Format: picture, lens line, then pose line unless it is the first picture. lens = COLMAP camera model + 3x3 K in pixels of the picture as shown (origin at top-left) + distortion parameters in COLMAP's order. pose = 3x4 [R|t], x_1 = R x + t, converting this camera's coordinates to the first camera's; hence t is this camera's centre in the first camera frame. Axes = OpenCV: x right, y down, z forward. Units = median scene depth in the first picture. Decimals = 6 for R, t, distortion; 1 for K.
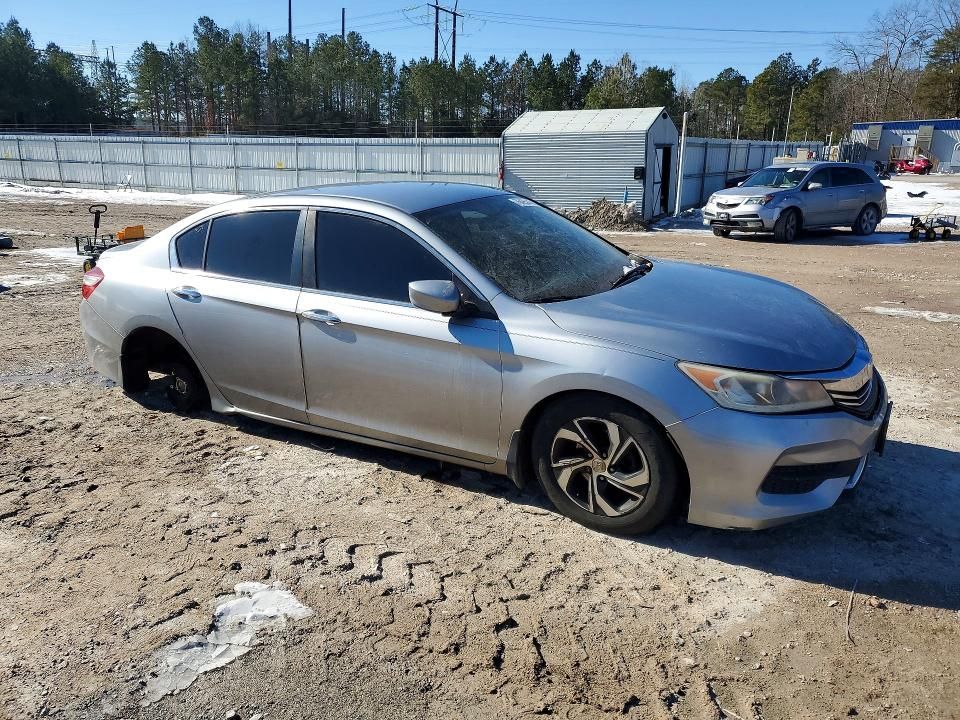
lens RADIAL K [[733.1, 0, 478.5], [0, 733.1, 358.9], [0, 0, 1]] dist [0.013438, 0.004772]
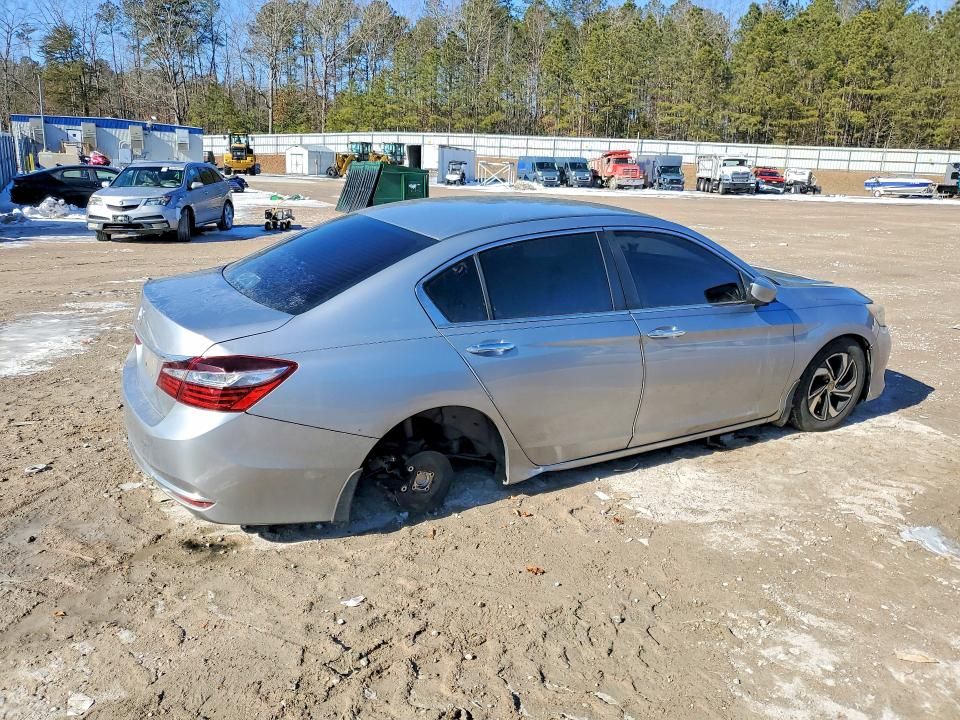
lens RADIAL K [[733.1, 0, 478.1], [0, 733.1, 361.4], [0, 0, 1]] dist [0.013438, 0.004772]
pose [[0.491485, -0.219224, 0.842842, -0.267068], [0.209867, 0.969091, 0.129682, -0.045890], [-0.845221, 0.113148, 0.522302, 0.154344]]
